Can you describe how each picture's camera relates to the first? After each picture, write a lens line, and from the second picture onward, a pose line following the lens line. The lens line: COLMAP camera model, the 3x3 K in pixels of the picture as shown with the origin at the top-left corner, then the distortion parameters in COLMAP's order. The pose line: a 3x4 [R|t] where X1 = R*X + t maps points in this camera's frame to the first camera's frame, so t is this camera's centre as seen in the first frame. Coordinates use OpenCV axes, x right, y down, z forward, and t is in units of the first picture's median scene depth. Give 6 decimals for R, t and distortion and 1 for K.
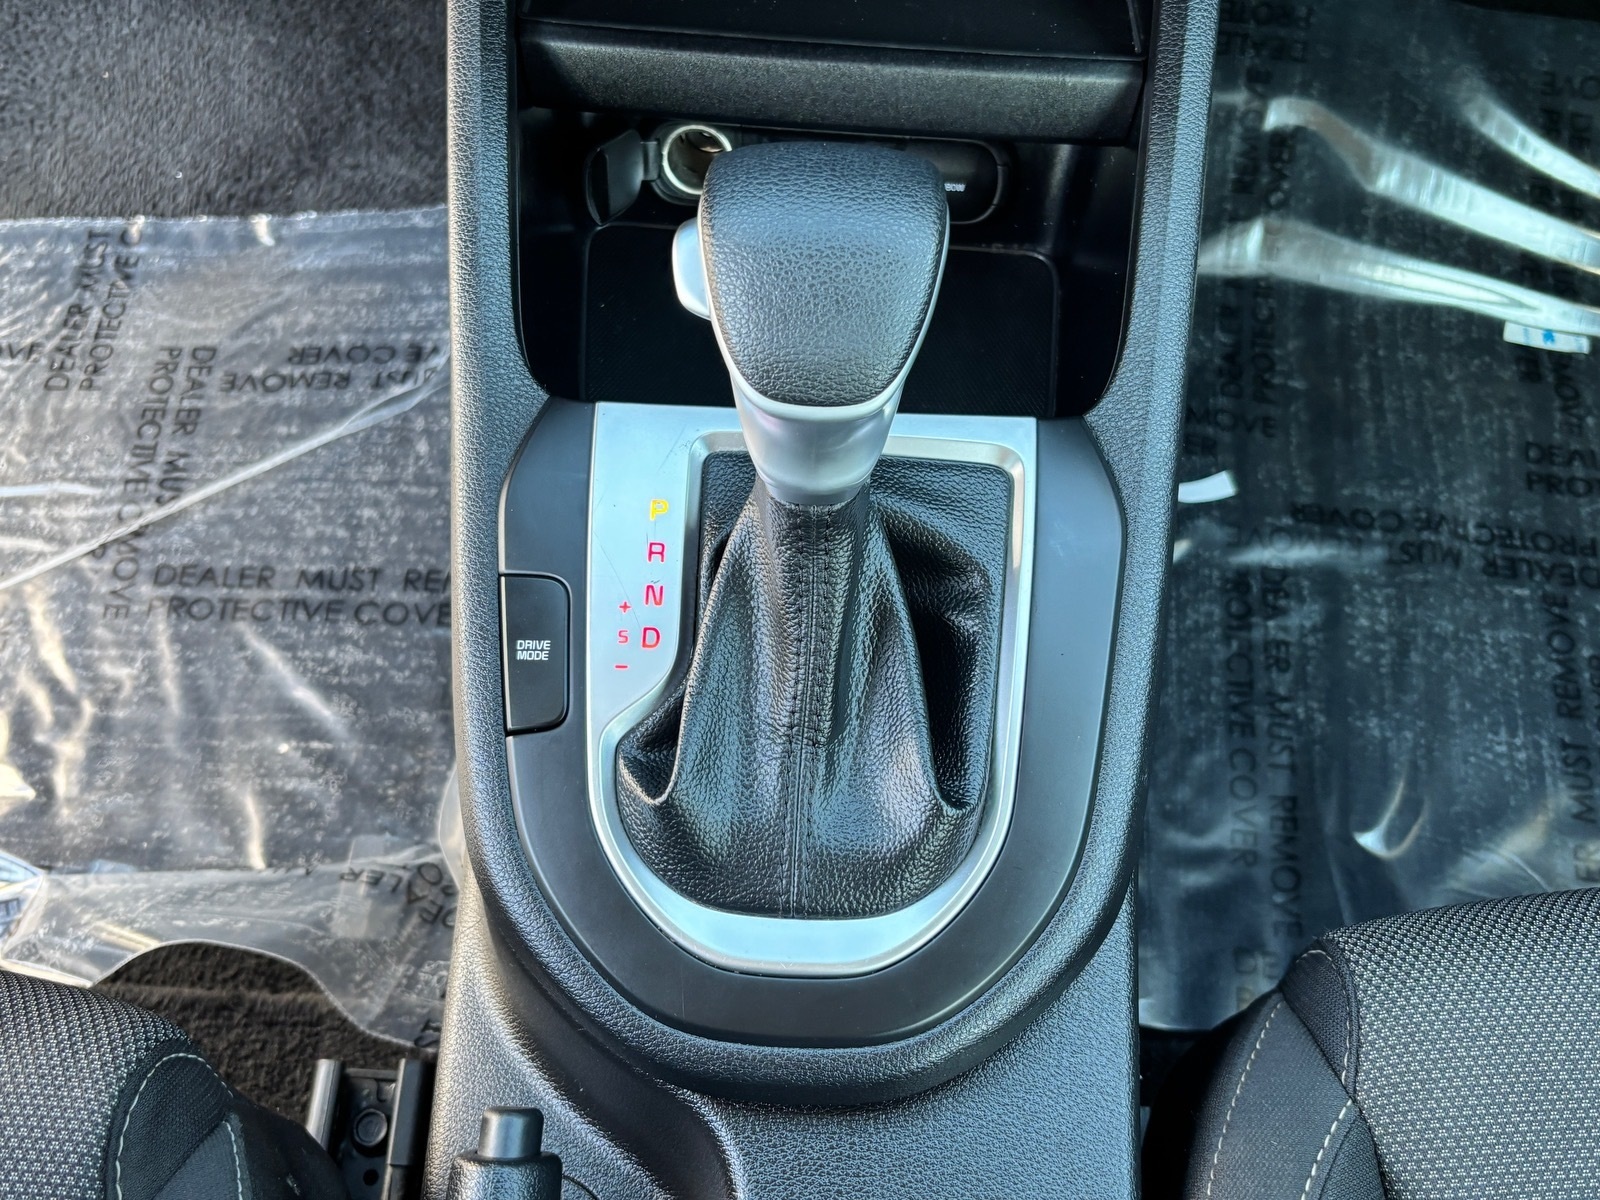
lens RADIAL K [[1534.1, 0, 795.4], [0, 1534.1, 611.4], [0, 0, 1]] dist [-0.005302, 0.015197]
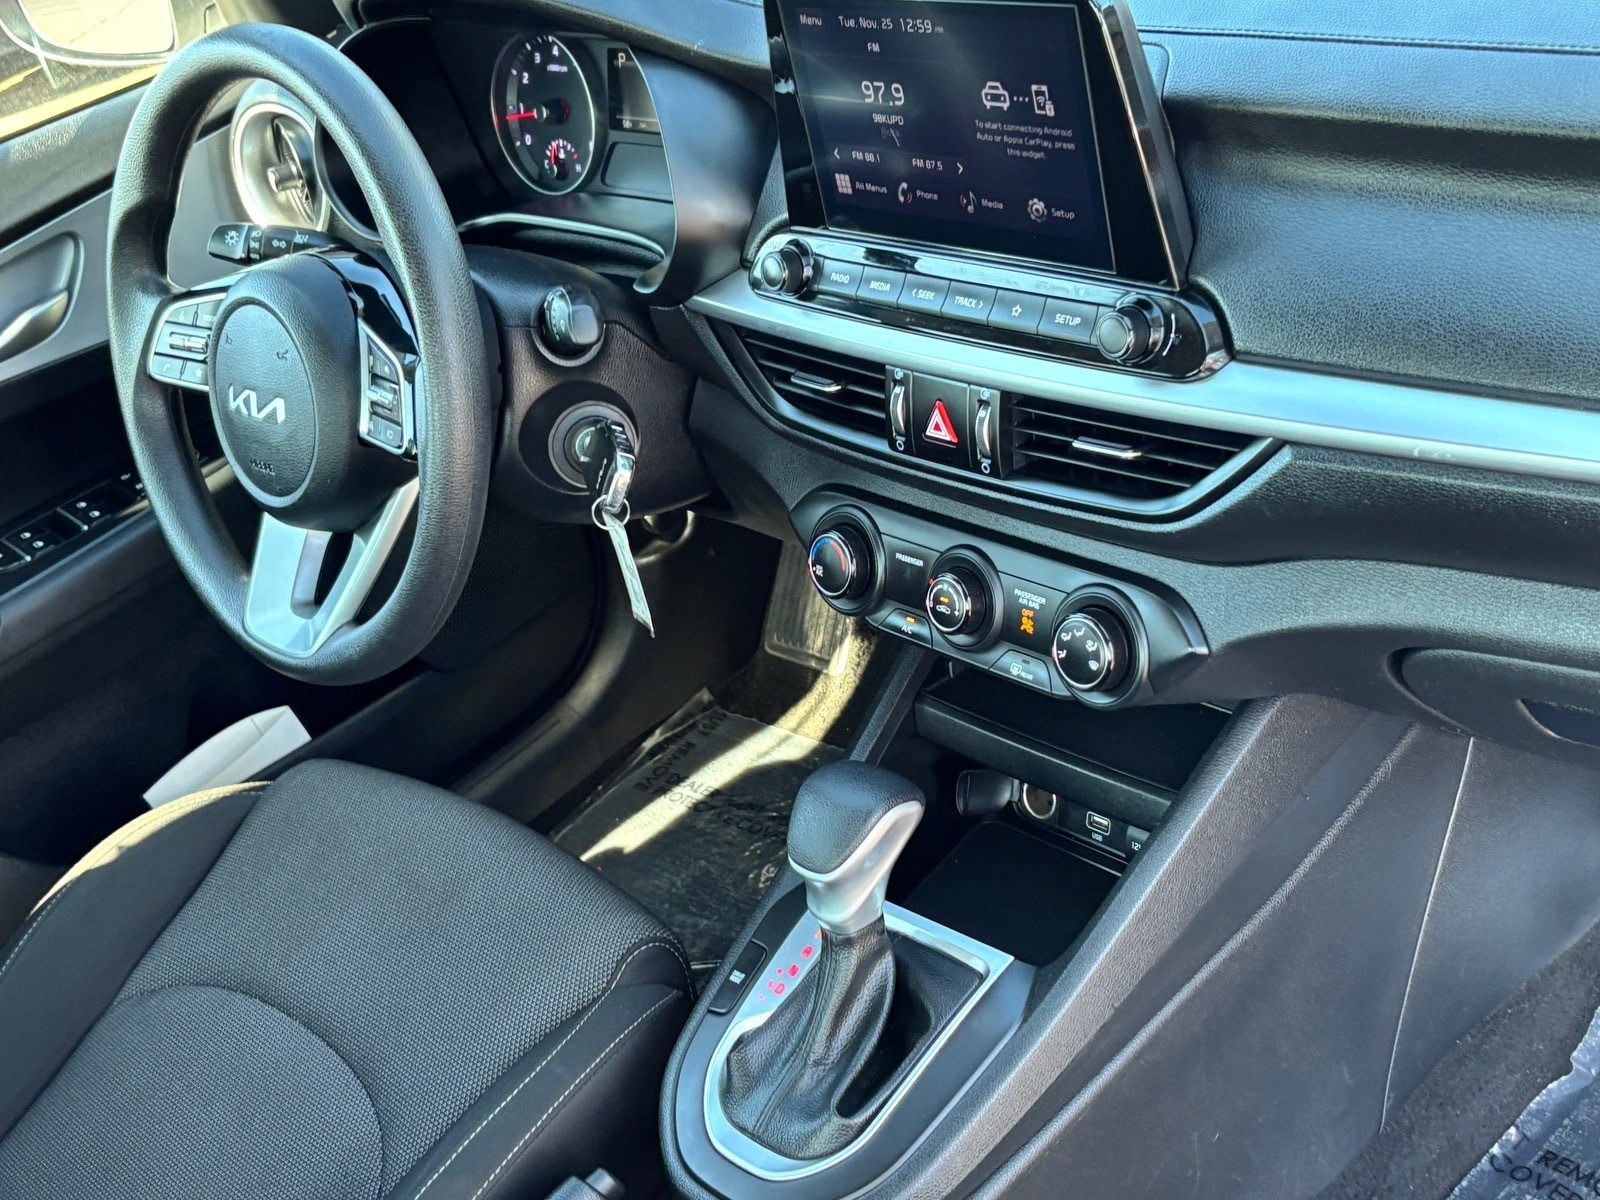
lens RADIAL K [[2026.3, 0, 800.0], [0, 2026.3, 600.0], [0, 0, 1]] dist [0.173417, -0.485528]
pose [[0.716203, 0.185263, -0.672853, 0.765778], [-0.429601, 0.876842, -0.215849, 0.065793], [0.549997, 0.443650, 0.707586, -0.506055]]
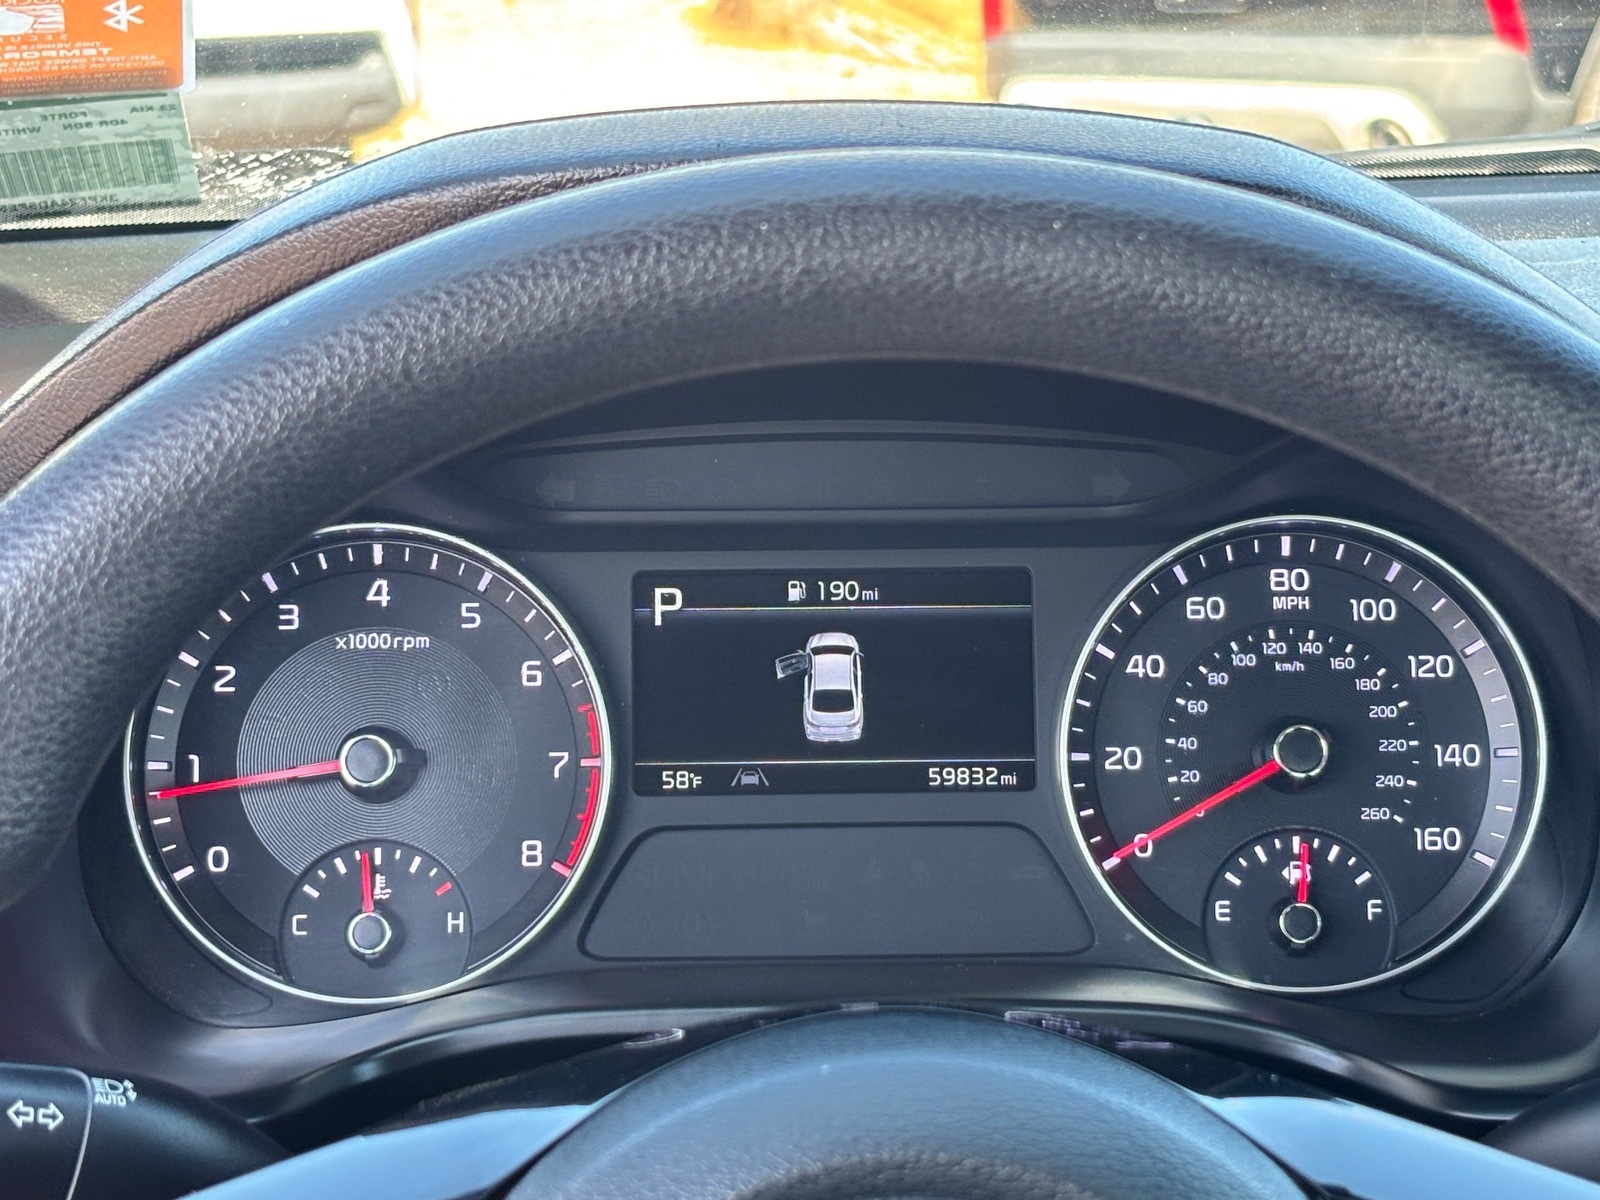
lens RADIAL K [[3265.4, 0, 799.5], [0, 3265.4, 510.8], [0, 0, 1]] dist [0.275018, -2.191390]
pose [[0.997845, -0.029620, 0.058546, -0.465475], [0.063591, 0.656408, -0.751721, 0.085017], [-0.016164, 0.753824, 0.656877, -0.270105]]
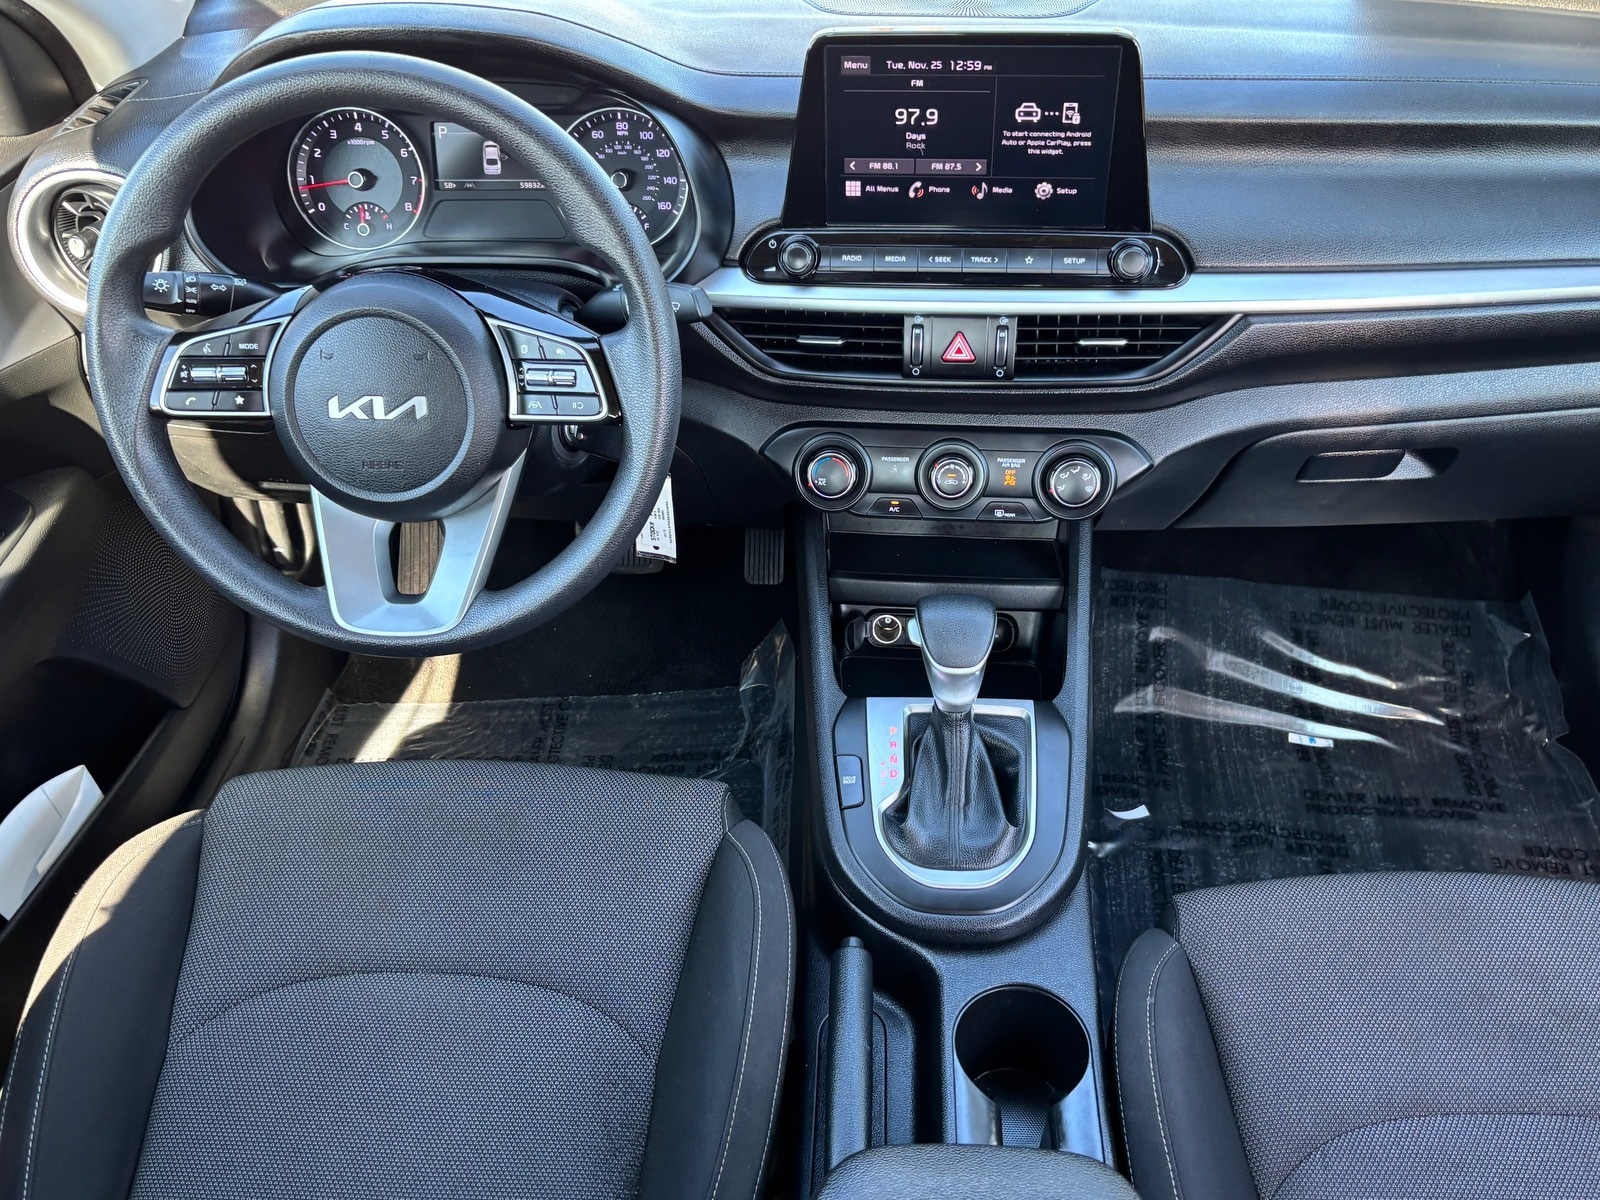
lens RADIAL K [[1376.2, 0, 809.4], [0, 1376.2, 609.5], [0, 0, 1]] dist [0.001008, -0.000966]
pose [[0.999603, -0.020273, -0.019551, -0.094014], [0.010913, 0.918739, -0.394715, 0.344728], [0.025964, 0.394345, 0.918595, -0.653936]]
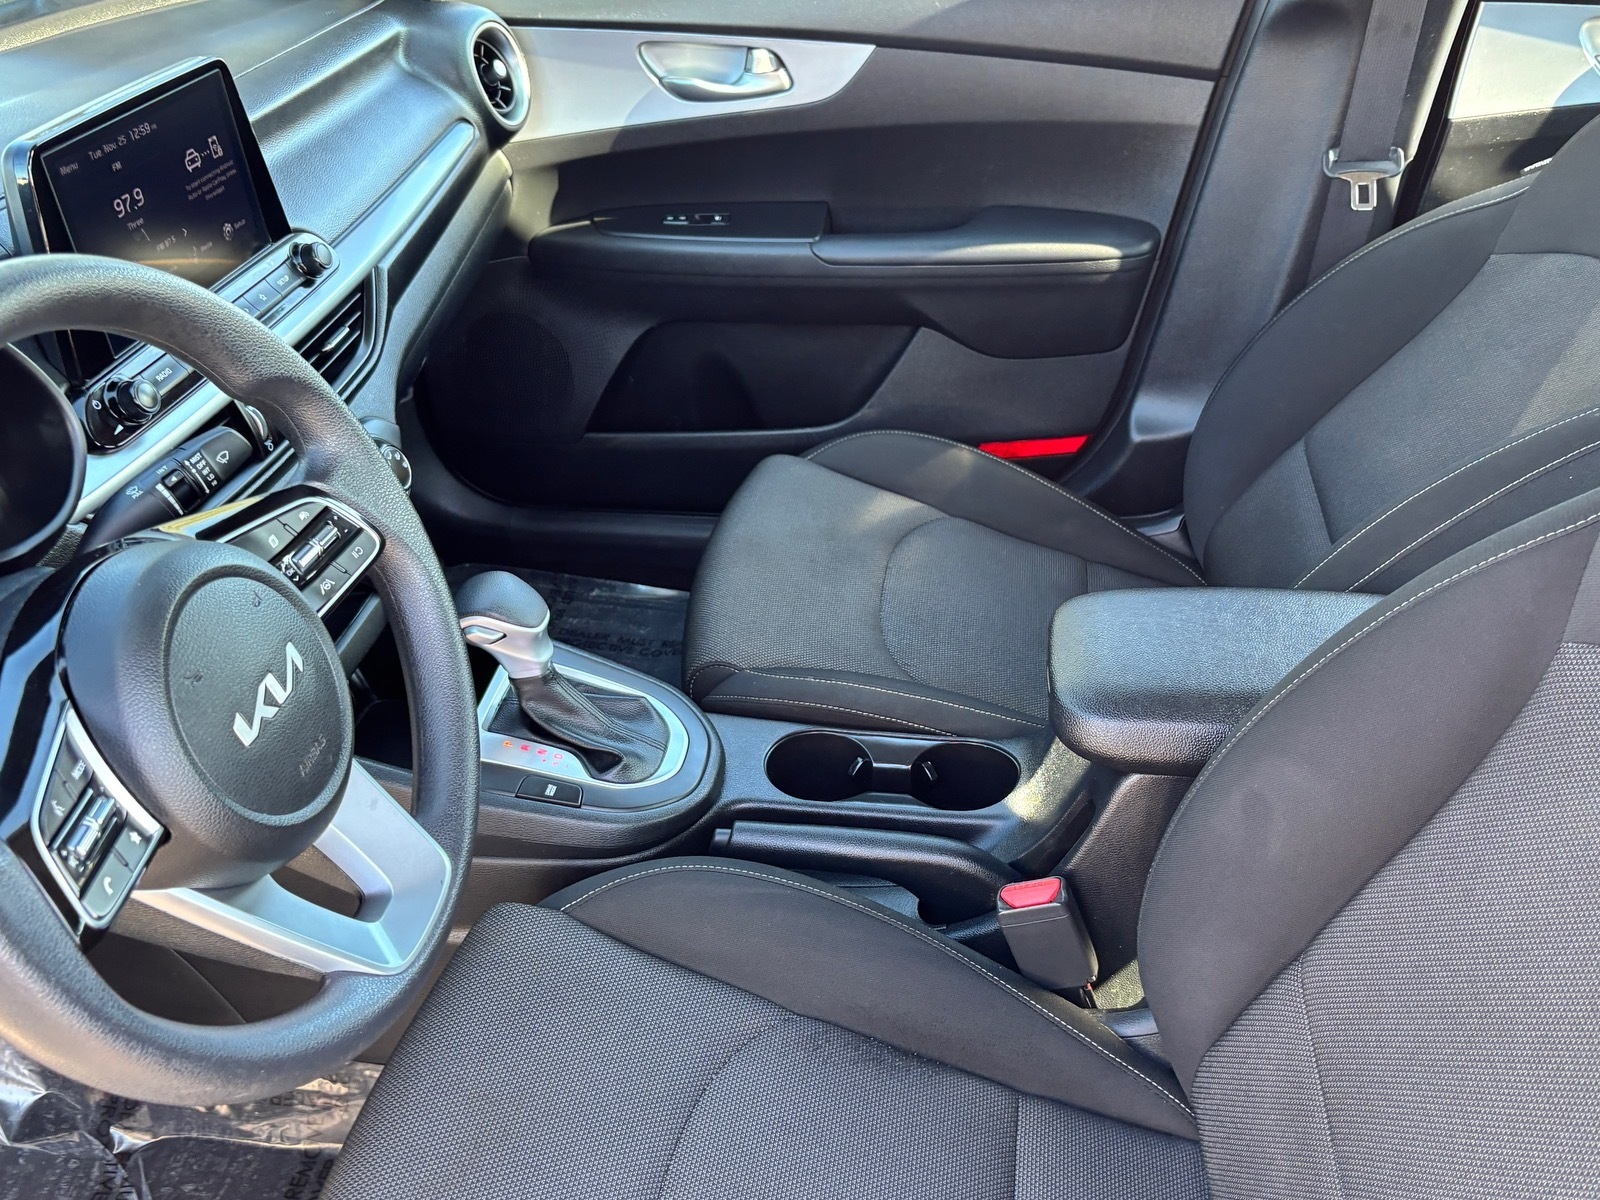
lens RADIAL K [[1478.5, 0, 800.0], [0, 1478.5, 600.0], [0, 0, 1]] dist [0.001090, 0.008348]
pose [[0.089146, -0.551366, 0.829487, -1.003851], [0.878620, 0.435783, 0.195242, -0.113777], [-0.469127, 0.711399, 0.523290, -0.368523]]
